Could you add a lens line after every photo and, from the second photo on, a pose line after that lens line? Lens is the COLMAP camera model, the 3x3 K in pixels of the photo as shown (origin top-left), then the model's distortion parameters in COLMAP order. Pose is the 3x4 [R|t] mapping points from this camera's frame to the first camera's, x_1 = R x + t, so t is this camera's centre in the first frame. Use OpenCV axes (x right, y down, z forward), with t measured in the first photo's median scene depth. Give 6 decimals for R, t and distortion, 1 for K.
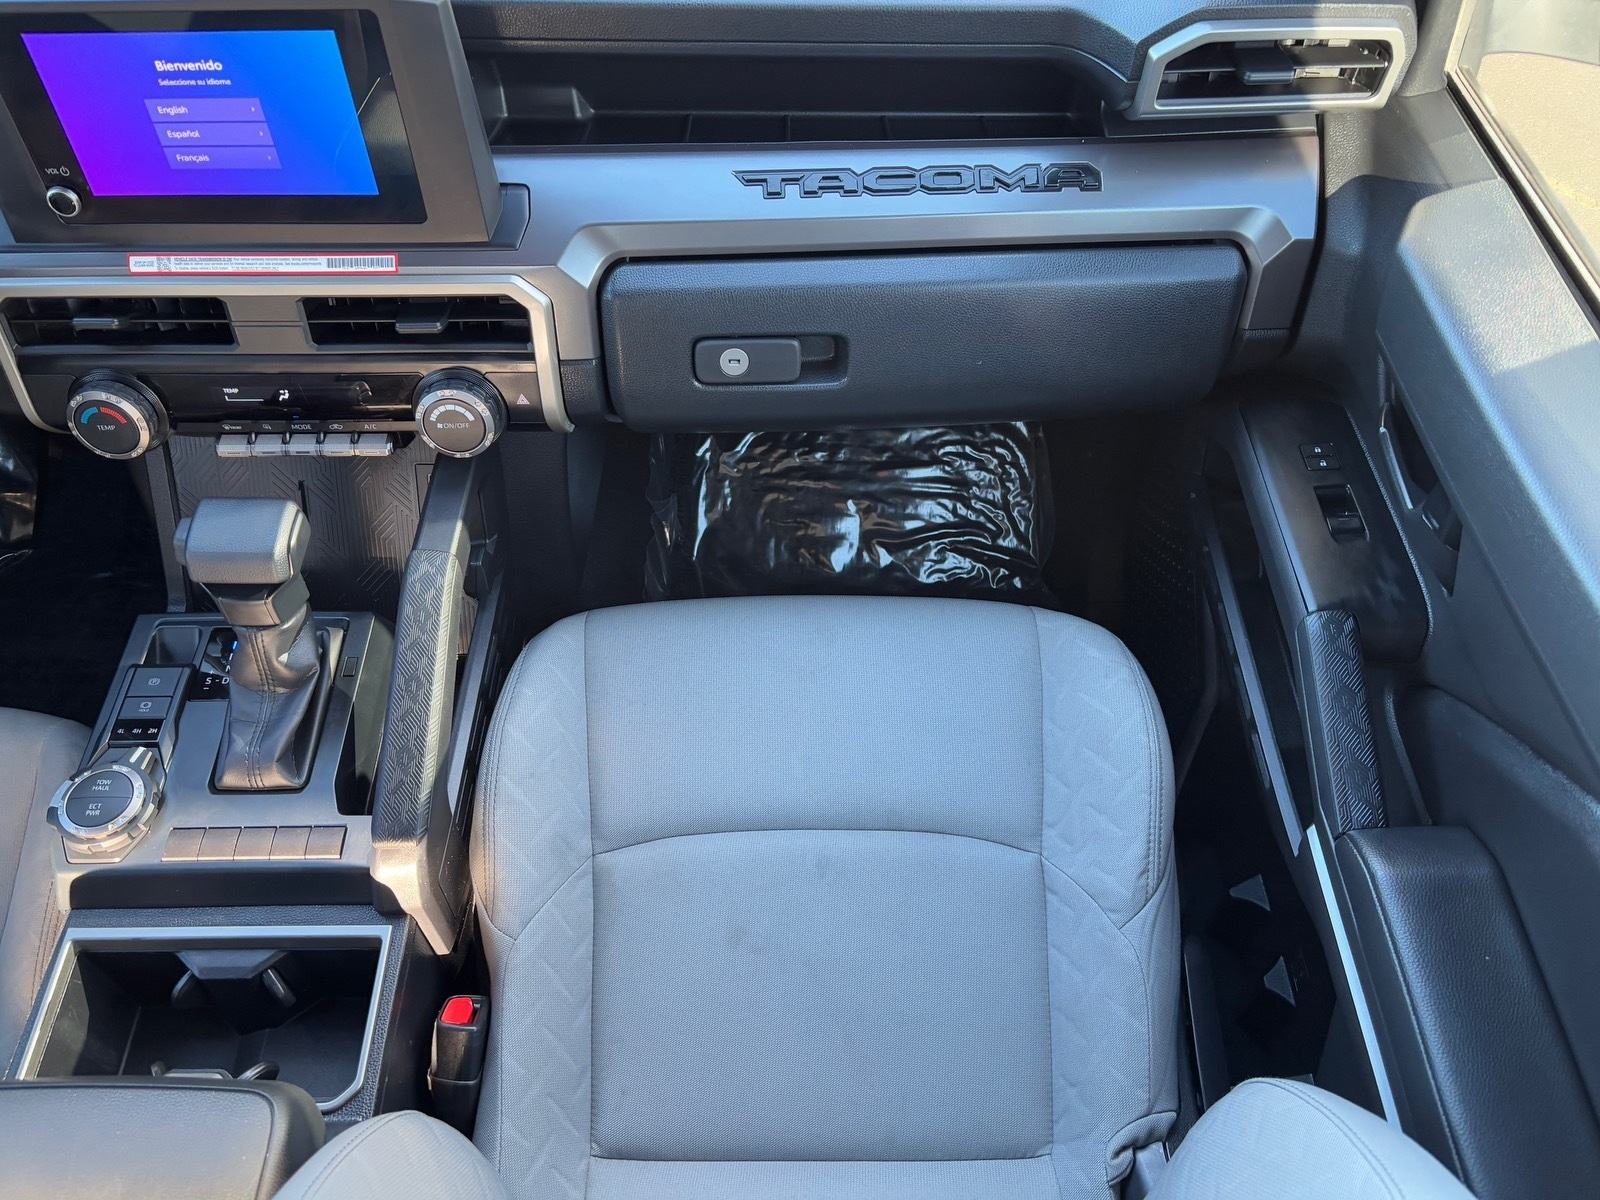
lens RADIAL K [[1186.8, 0, 763.4], [0, 1186.8, 603.9], [0, 0, 1]] dist [0.069877, -0.088813]
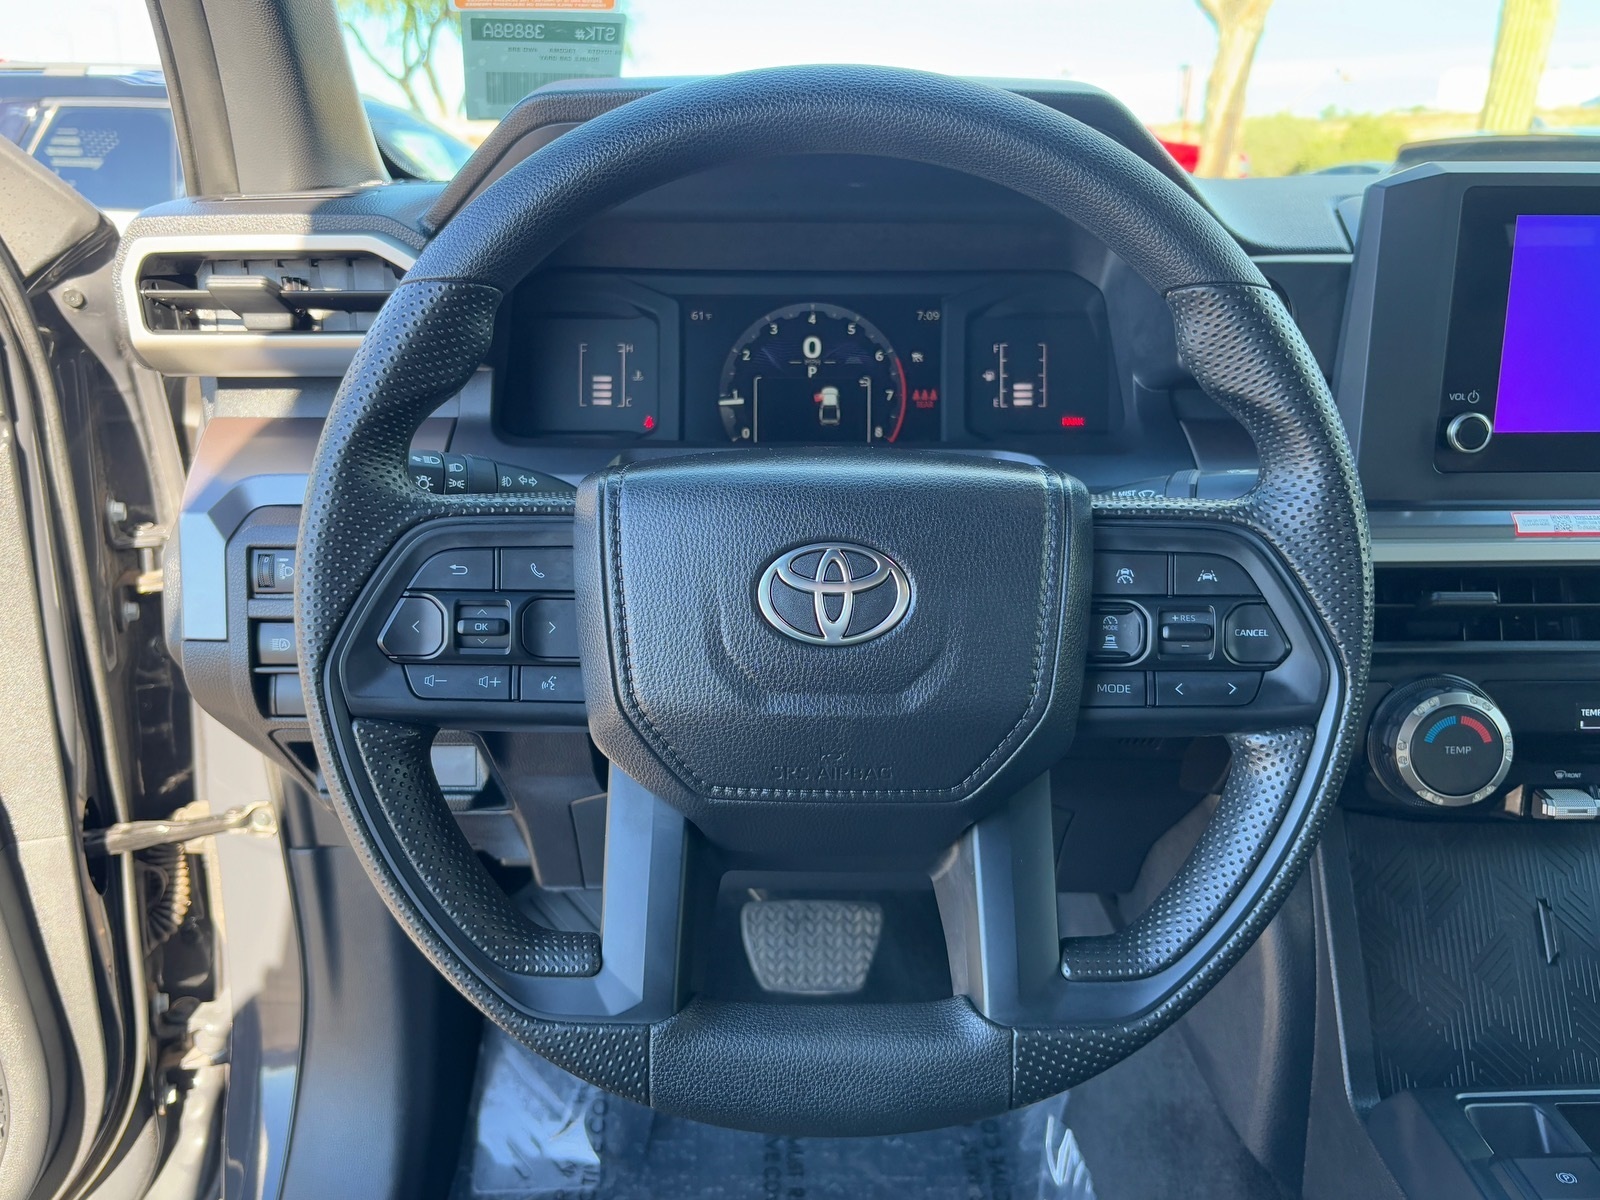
lens RADIAL K [[1276.6, 0, 784.5], [0, 1276.6, 588.3], [0, 0, 1]] dist [0.164808, -0.516032]
pose [[0.999885, 0.004476, -0.014464, -0.952692], [-0.011990, 0.817401, -0.575944, 0.203123], [0.009245, 0.576052, 0.817361, 0.376614]]
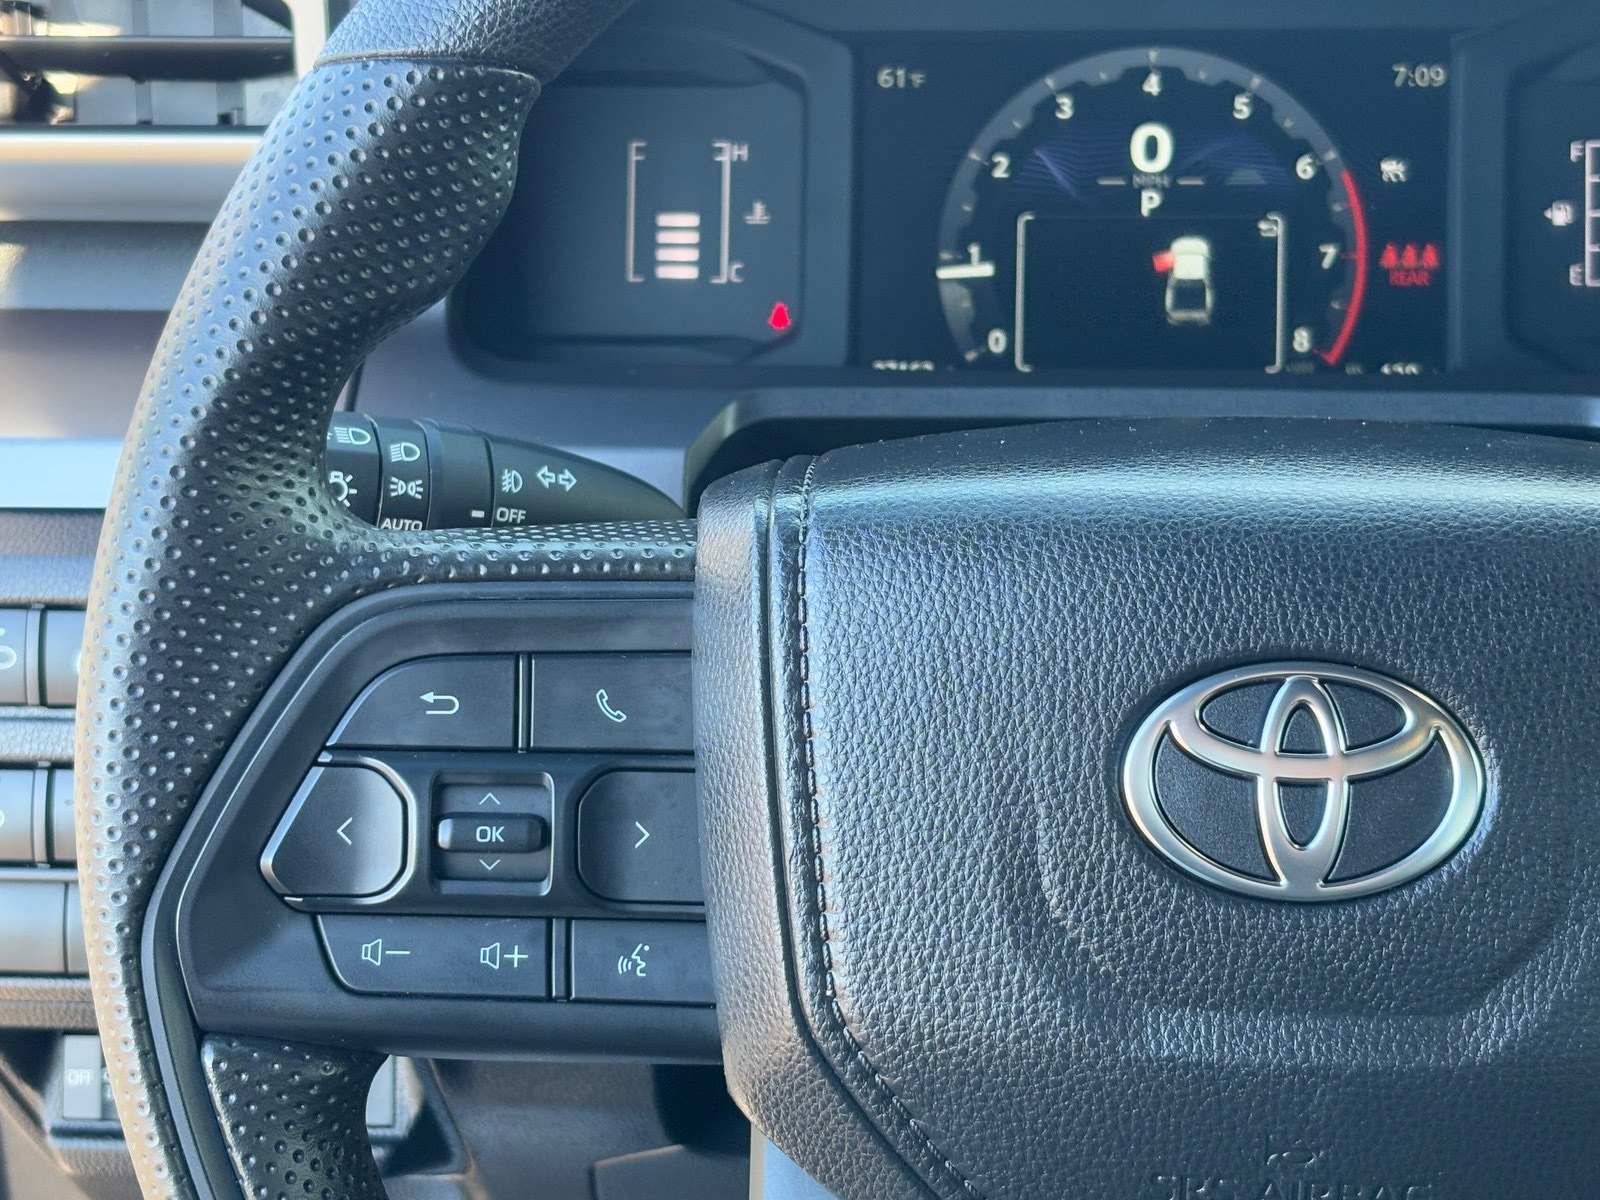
lens RADIAL K [[2806.5, 0, 770.1], [0, 2806.5, 574.9], [0, 0, 1]] dist [0.297661, -1.421708]
pose [[0.997236, 0.015856, -0.072591, -1.001228], [-0.054997, 0.814448, -0.577625, 0.166740], [0.049963, 0.580020, 0.813068, 0.371022]]
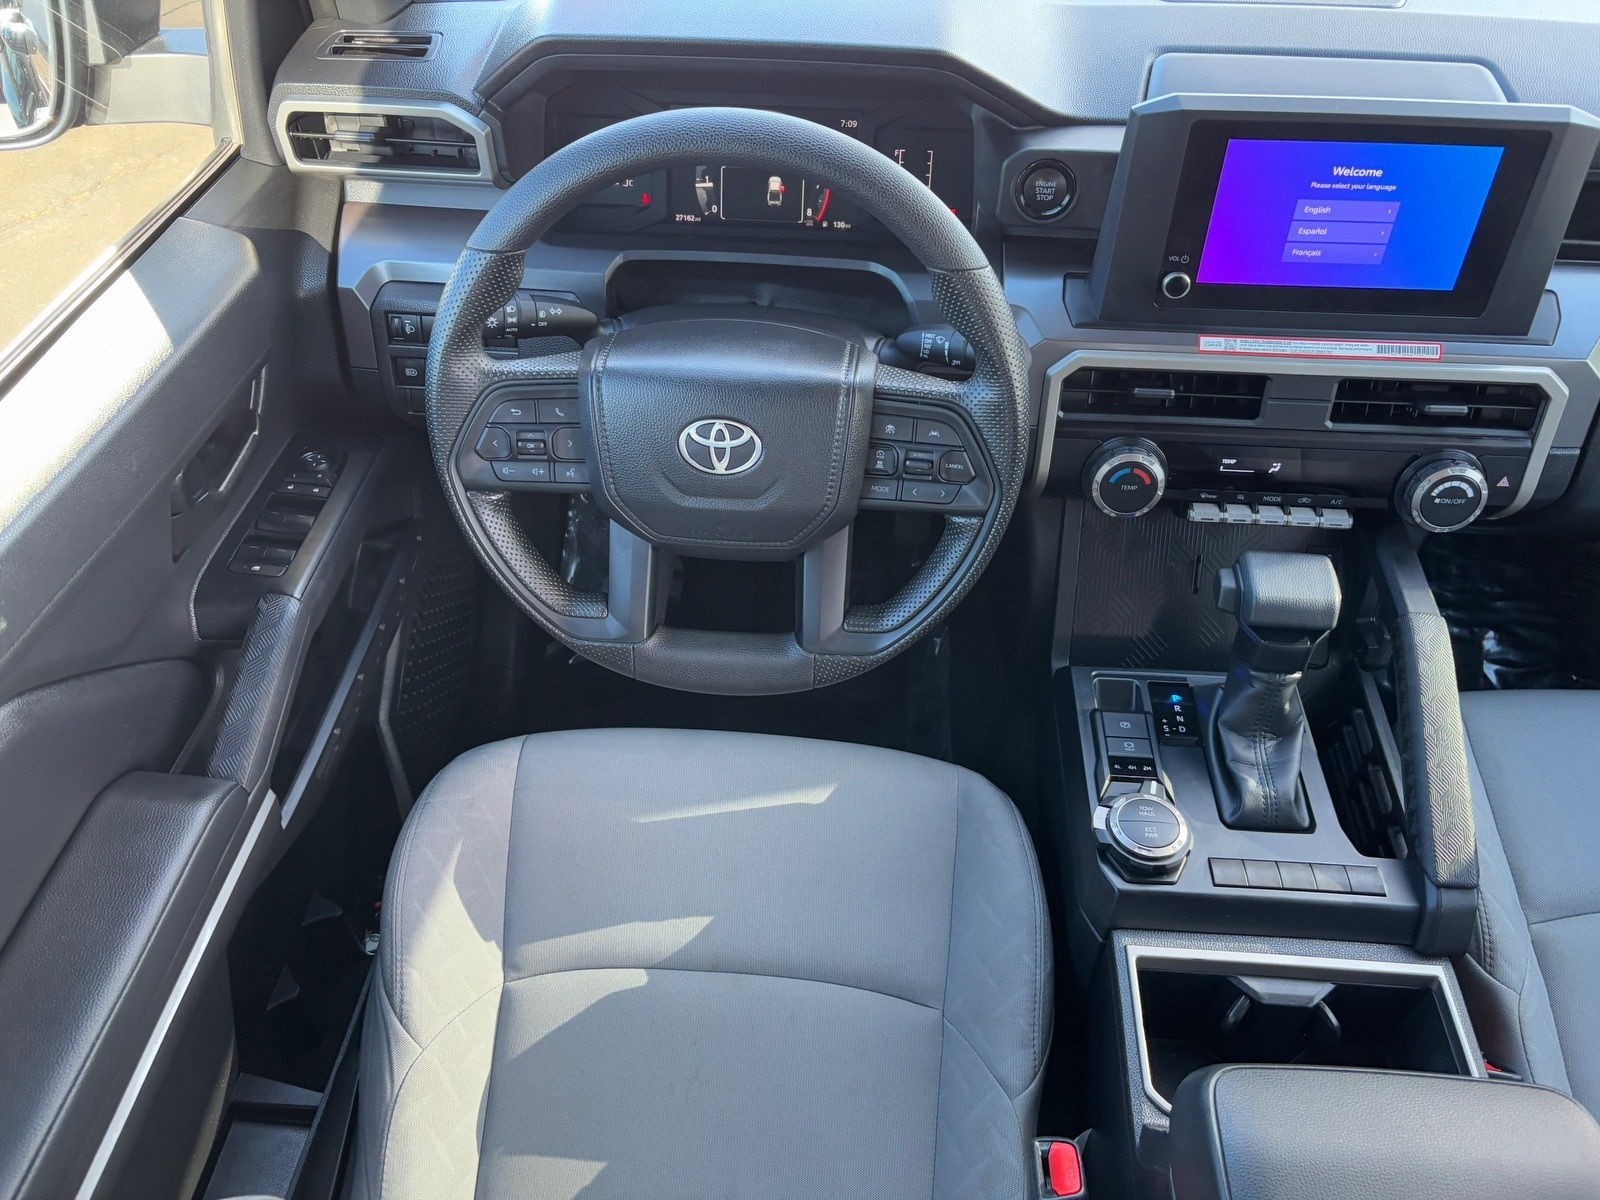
lens RADIAL K [[1224.4, 0, 818.3], [0, 1224.4, 604.8], [0, 0, 1]] dist [0.033344, 0.002061]
pose [[0.997625, 0.058508, -0.036349, -0.818940], [-0.062952, 0.988651, -0.136407, 0.137716], [0.027956, 0.138372, 0.989986, -0.114328]]
